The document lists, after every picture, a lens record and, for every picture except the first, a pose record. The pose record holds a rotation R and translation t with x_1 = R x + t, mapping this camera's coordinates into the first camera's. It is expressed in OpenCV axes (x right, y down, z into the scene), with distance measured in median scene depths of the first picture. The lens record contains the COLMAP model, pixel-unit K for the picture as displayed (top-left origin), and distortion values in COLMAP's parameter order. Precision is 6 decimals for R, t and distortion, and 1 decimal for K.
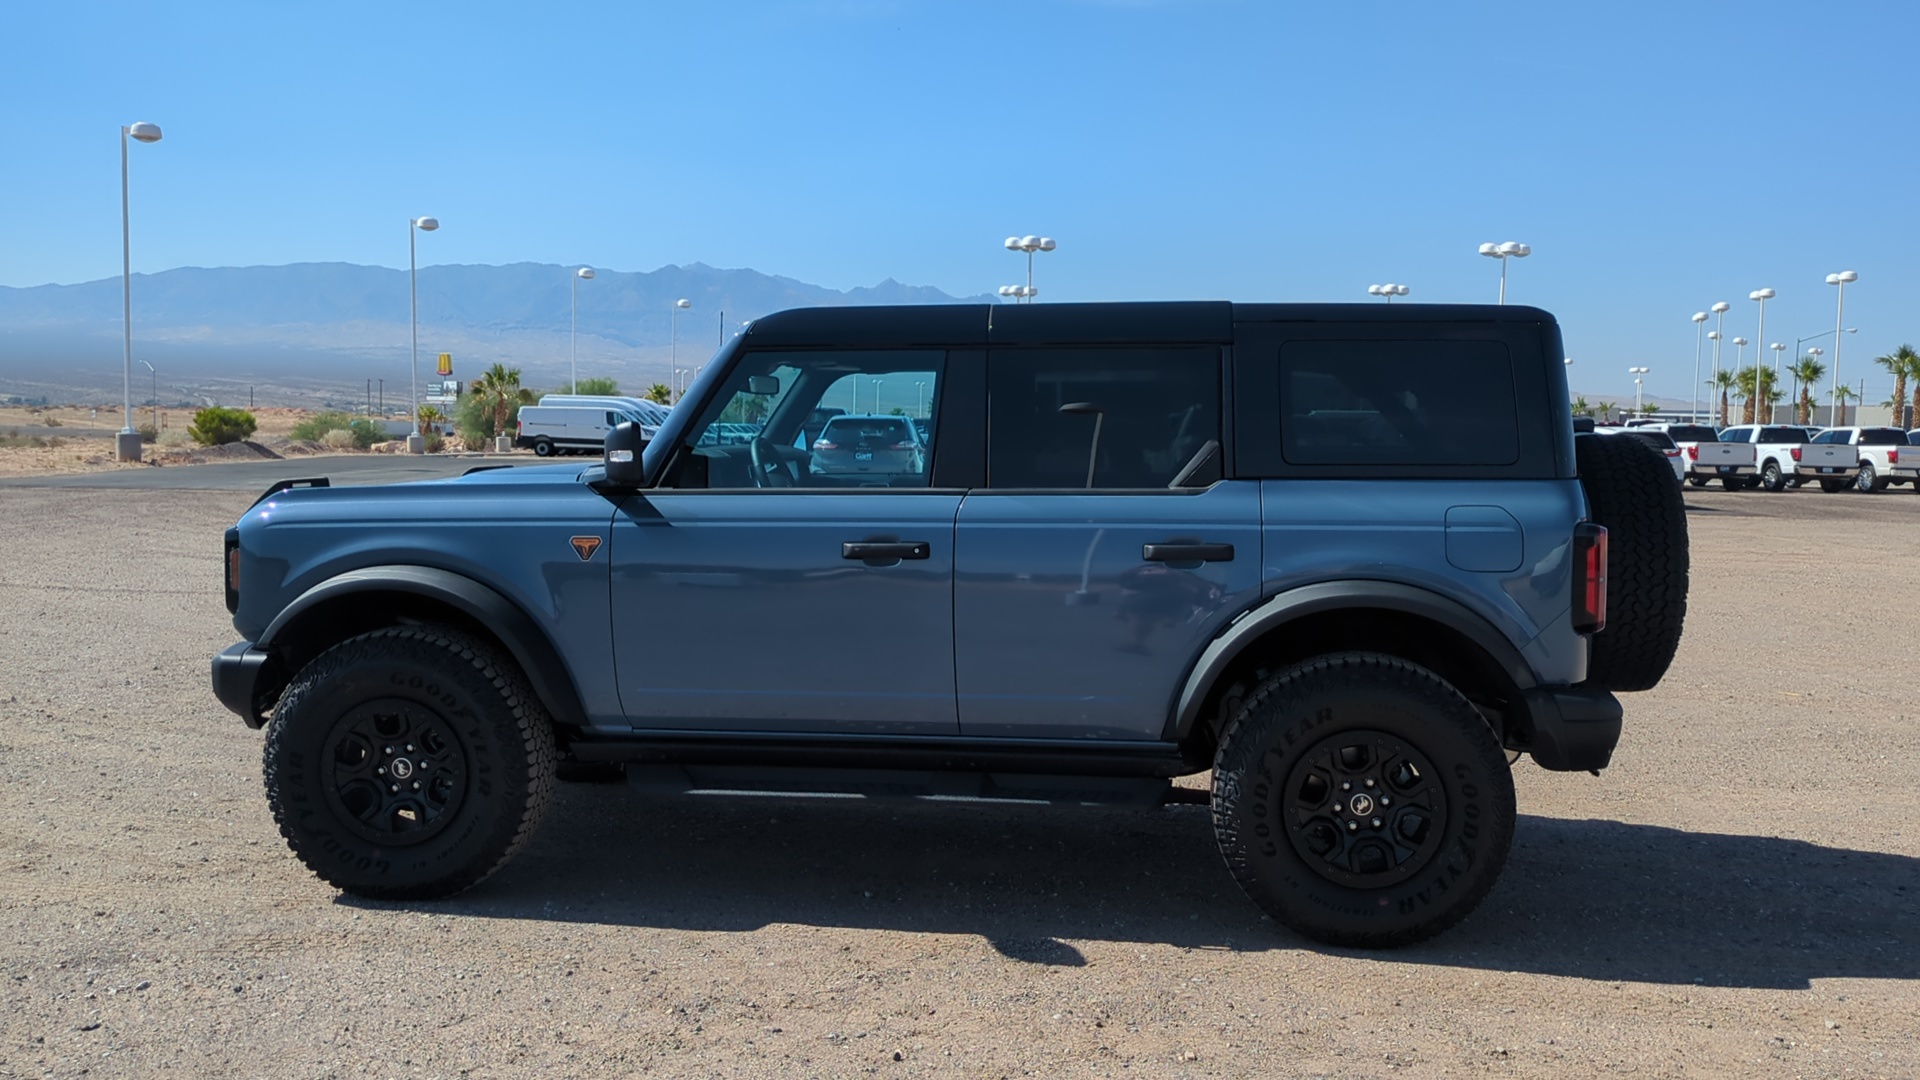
lens RADIAL K [[1672.2, 0, 959.8], [0, 1672.2, 531.3], [0, 0, 1]] dist [0.057977, -0.031503]
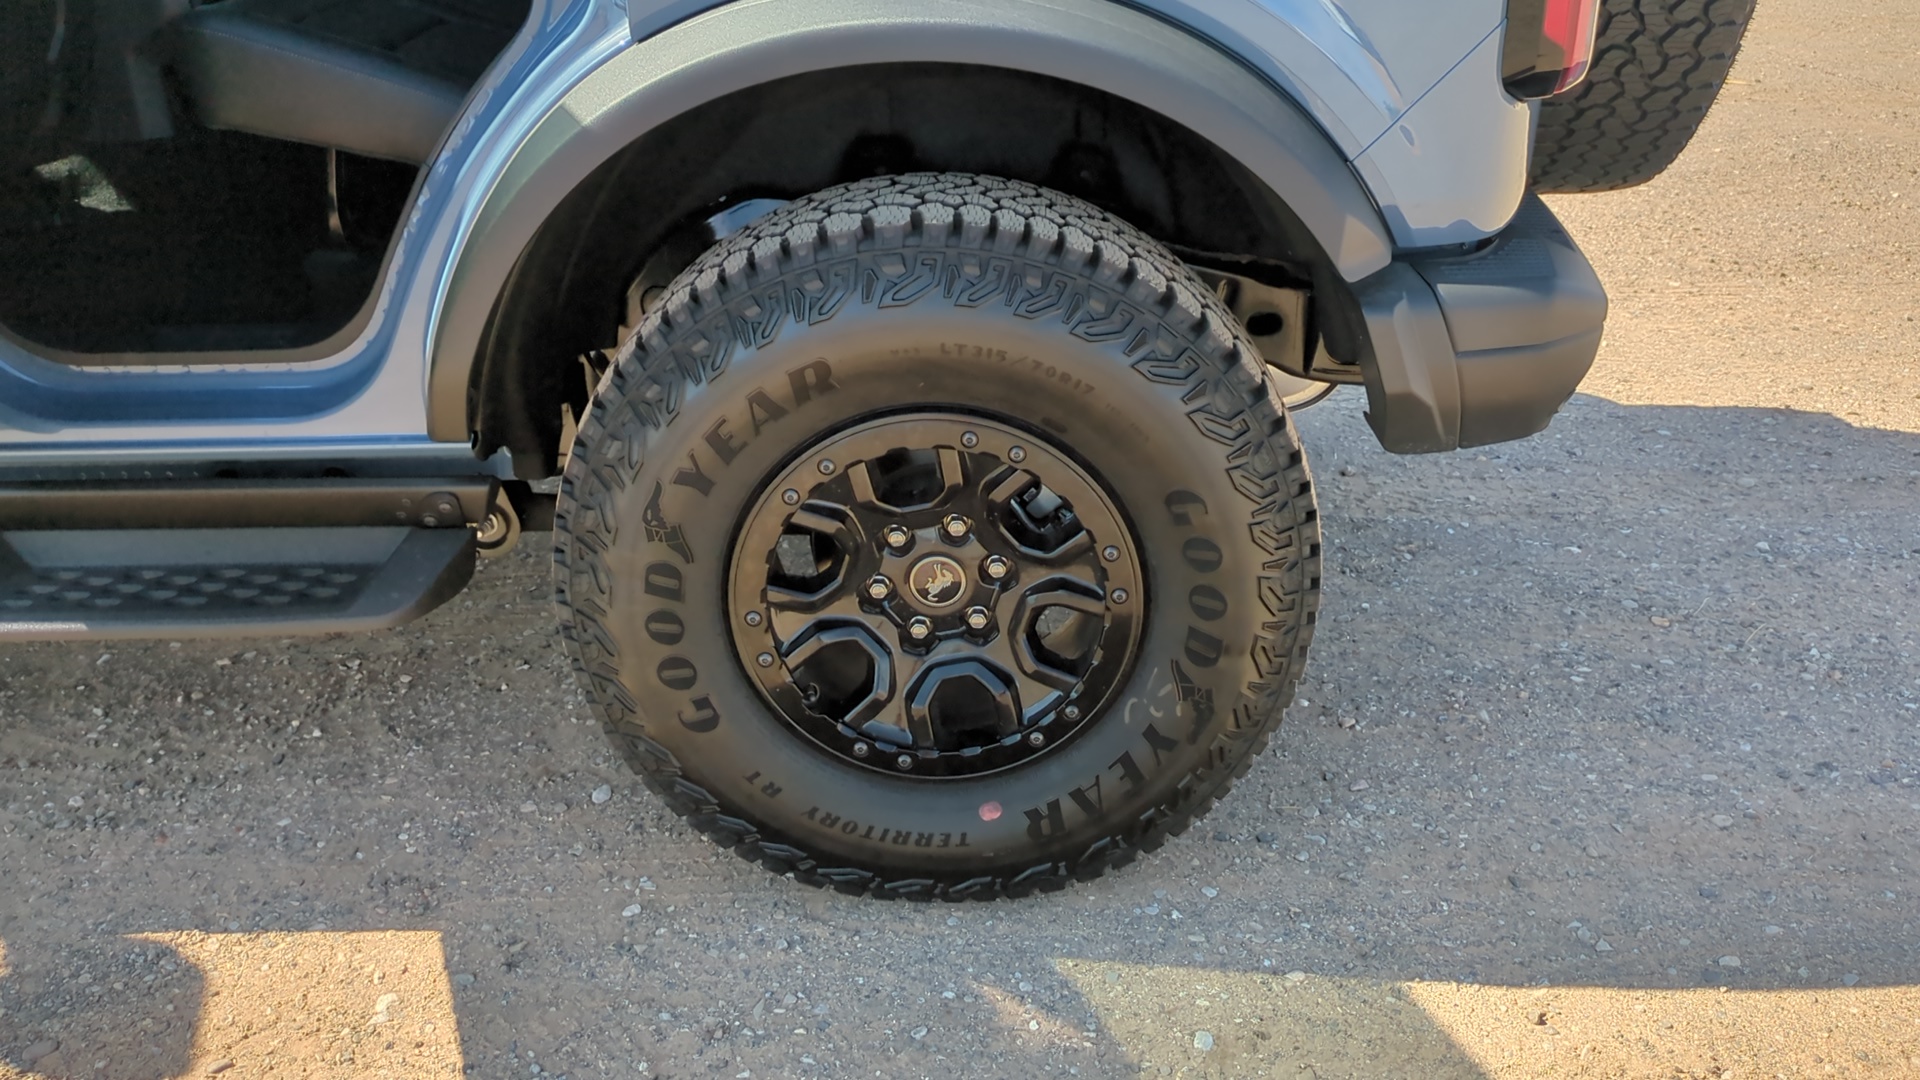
lens RADIAL K [[1672.2, 0, 946.0], [0, 1672.2, 549.7], [0, 0, 1]] dist [0.057977, -0.031503]
pose [[0.994625, -0.070296, 0.076026, 0.213966], [0.037779, 0.929987, 0.365647, 0.013486], [-0.096407, -0.360809, 0.927643, 0.647165]]
